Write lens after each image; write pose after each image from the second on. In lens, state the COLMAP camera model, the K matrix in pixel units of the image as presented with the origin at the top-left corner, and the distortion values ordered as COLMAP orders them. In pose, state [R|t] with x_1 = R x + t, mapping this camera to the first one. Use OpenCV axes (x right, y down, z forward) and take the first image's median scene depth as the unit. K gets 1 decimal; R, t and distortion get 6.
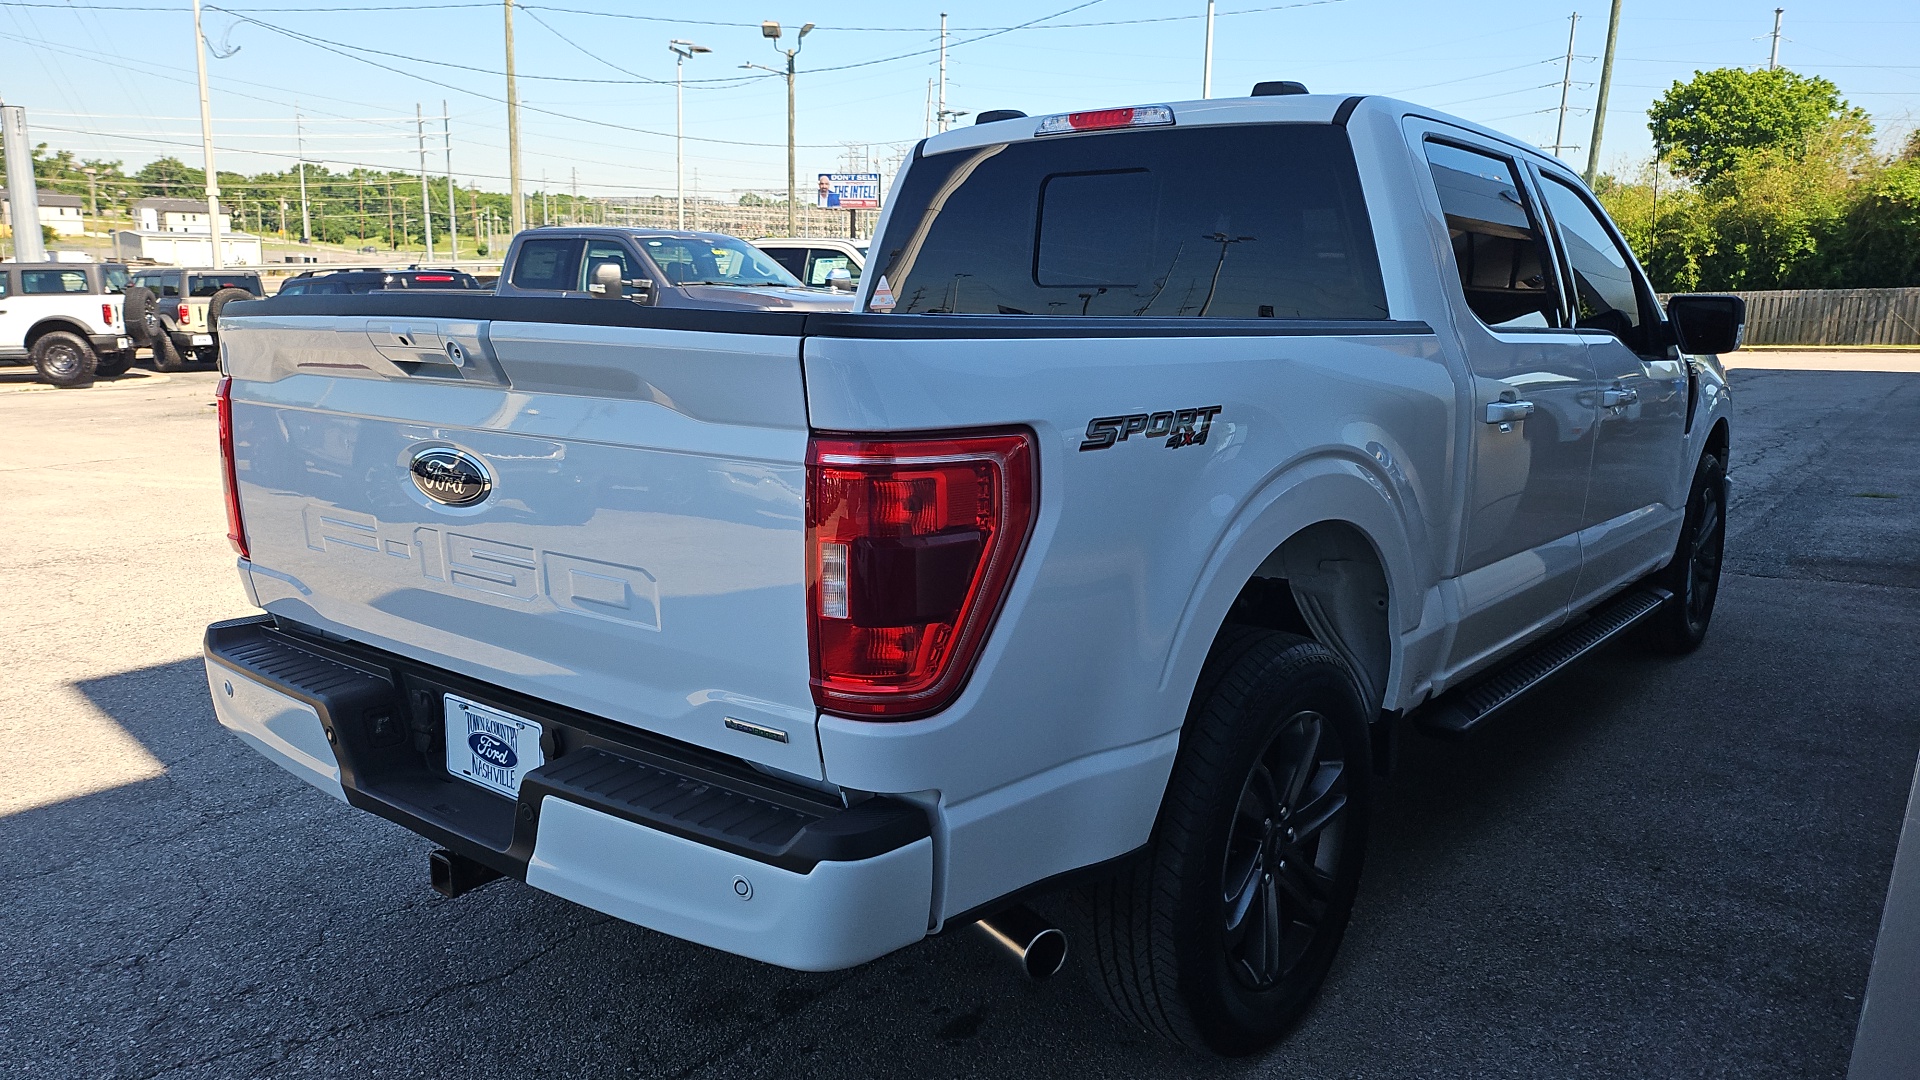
lens RADIAL K [[1374.6, 0, 969.8], [0, 1374.6, 531.3], [0, 0, 1]] dist [0.023227, -0.038946]
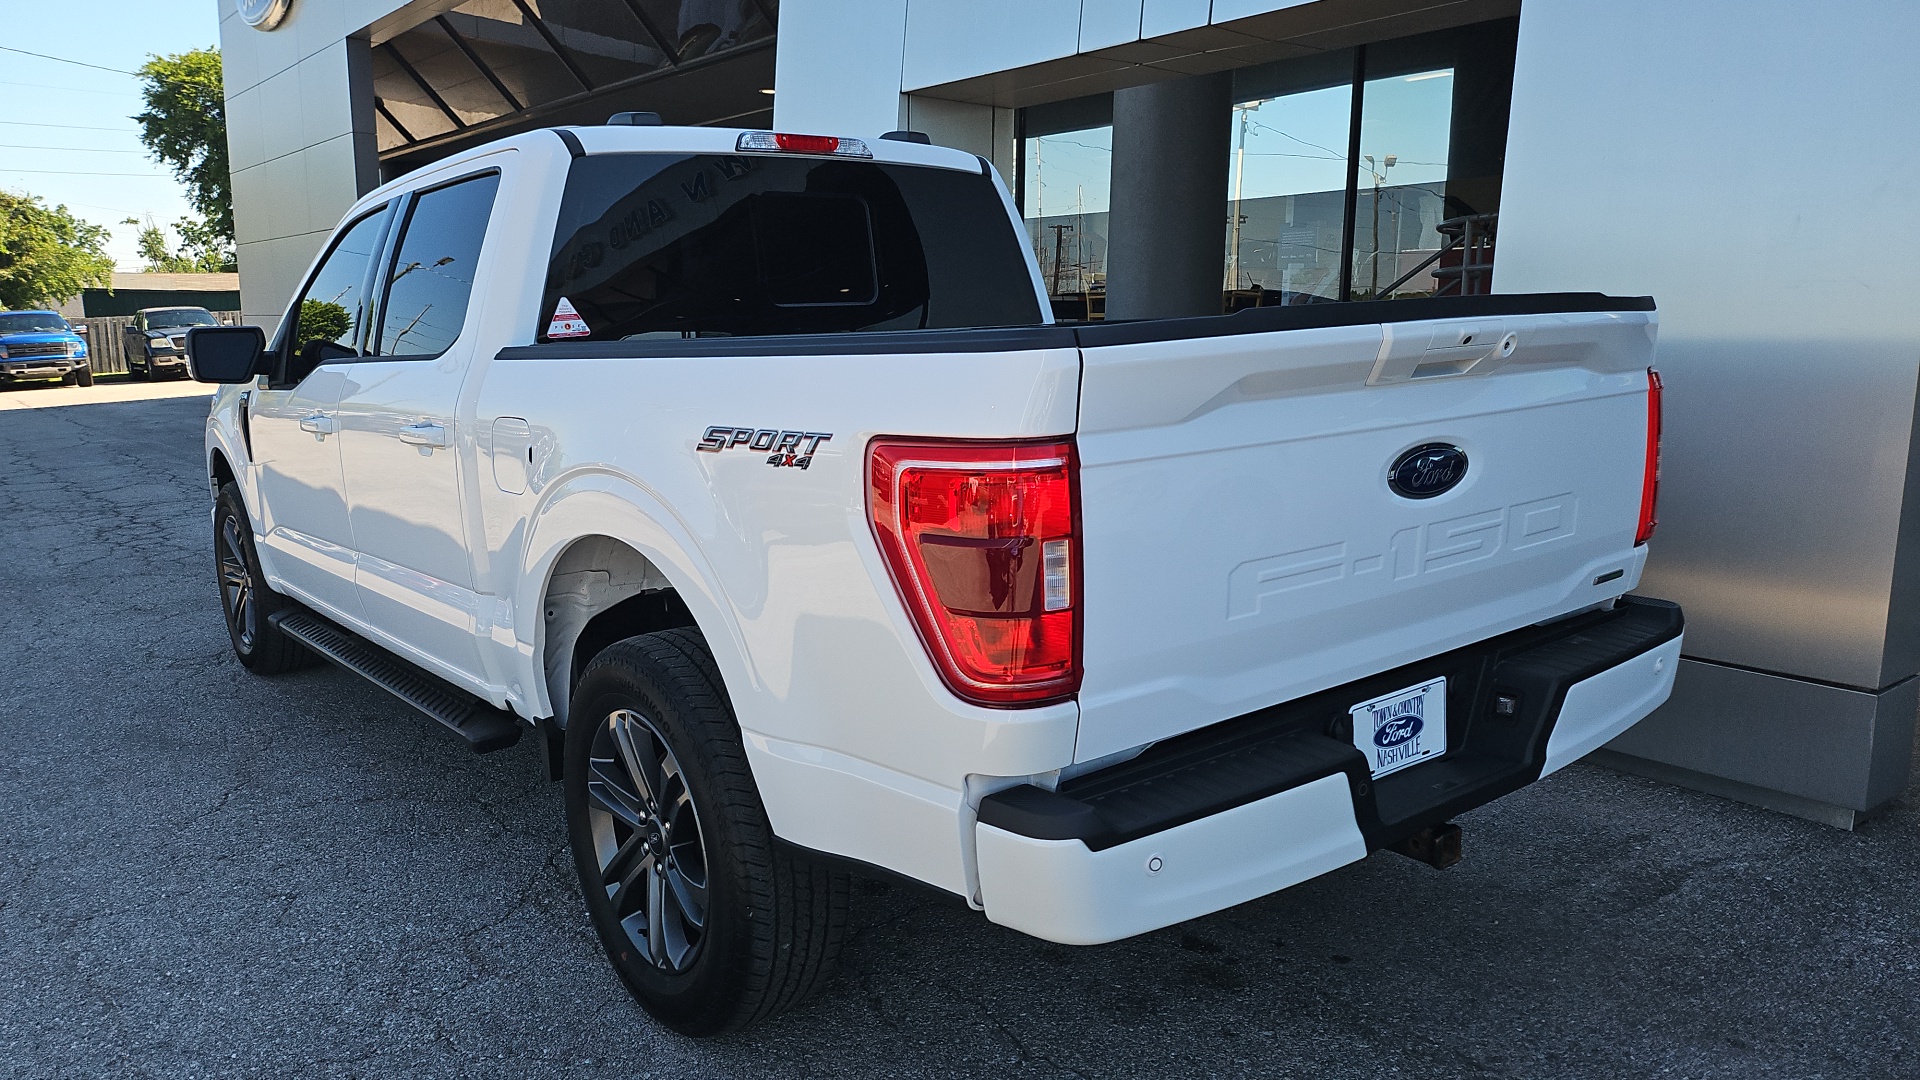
lens RADIAL K [[1374.6, 0, 957.3], [0, 1374.6, 547.1], [0, 0, 1]] dist [0.023227, -0.038946]
pose [[0.221768, -0.177193, 0.958865, -1.365027], [0.197077, 0.971202, 0.133892, -0.178622], [-0.954976, 0.159278, 0.250302, 1.010975]]
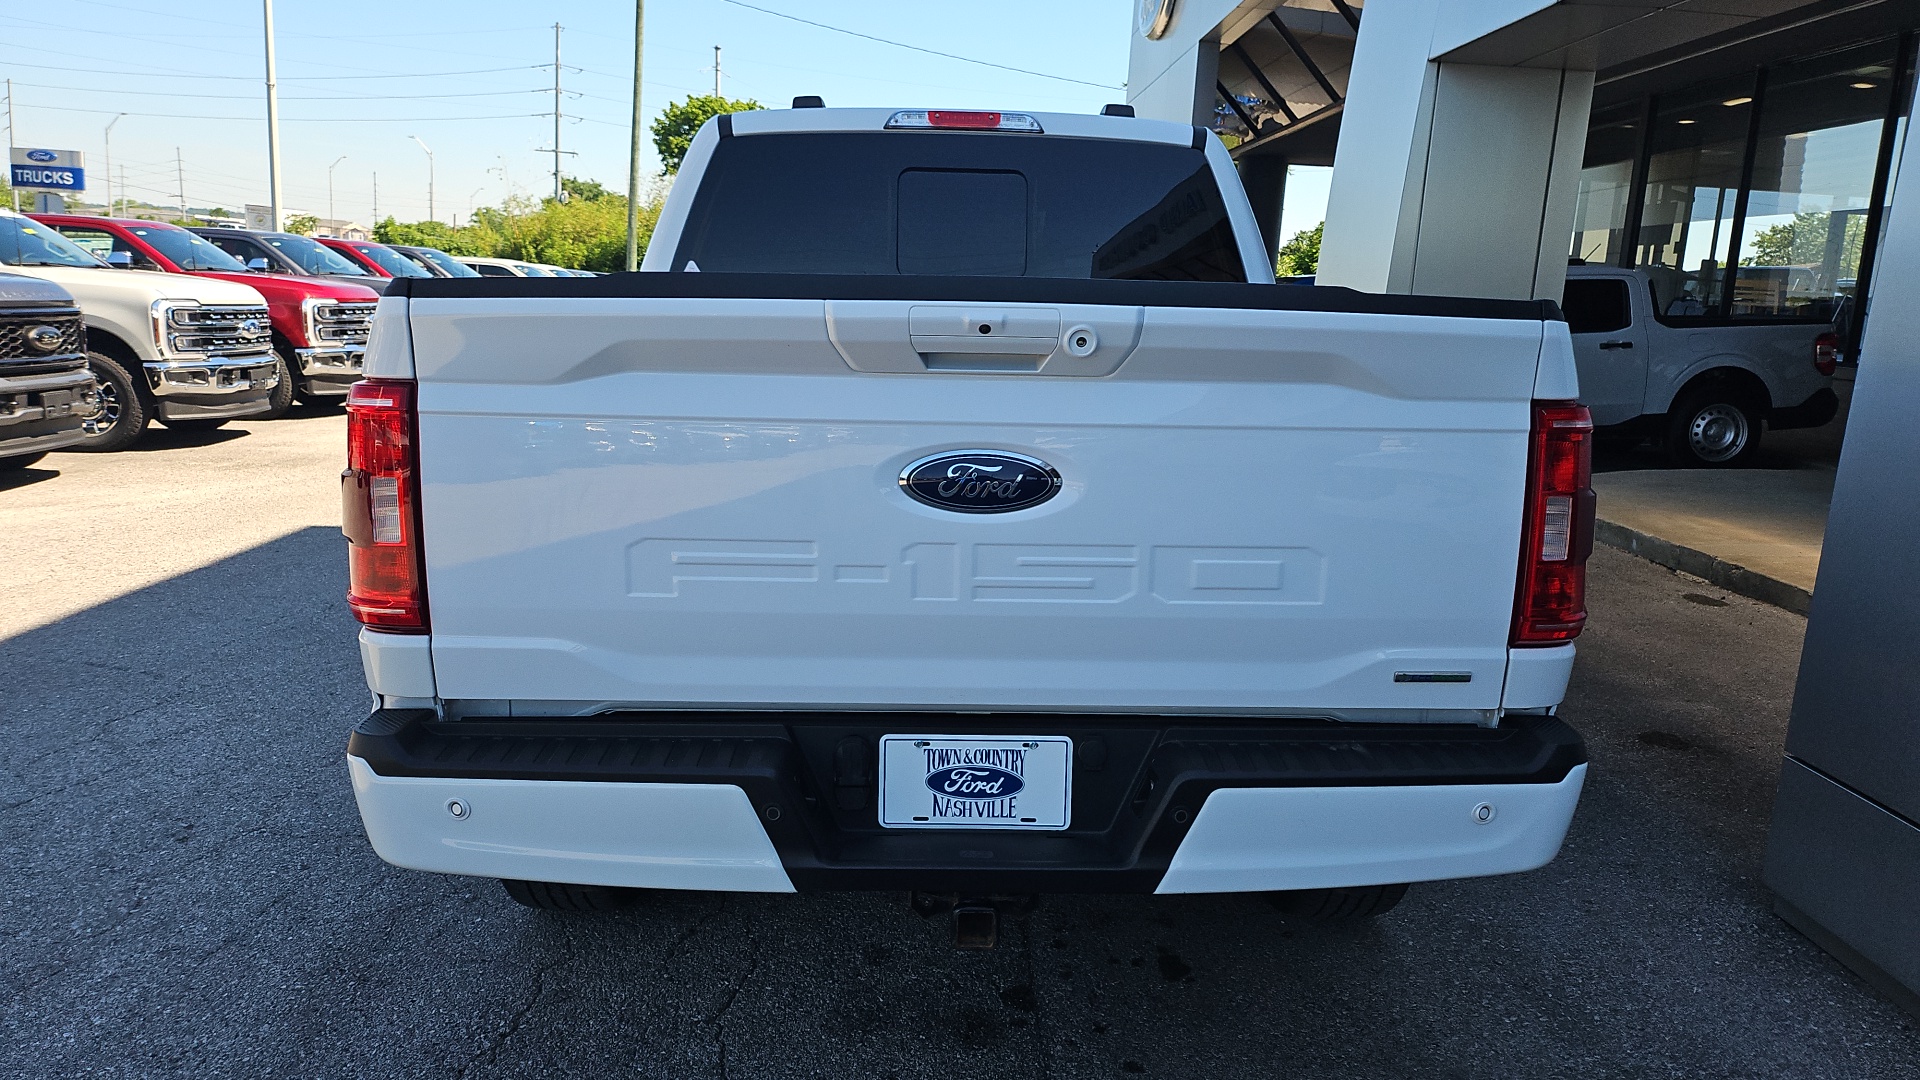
lens RADIAL K [[1374.6, 0, 973.4], [0, 1374.6, 533.1], [0, 0, 1]] dist [0.023227, -0.038946]
pose [[0.757292, -0.093291, 0.646379, -0.889709], [0.091683, 0.995130, 0.036211, -0.034911], [-0.646609, 0.031840, 0.762157, 0.304209]]
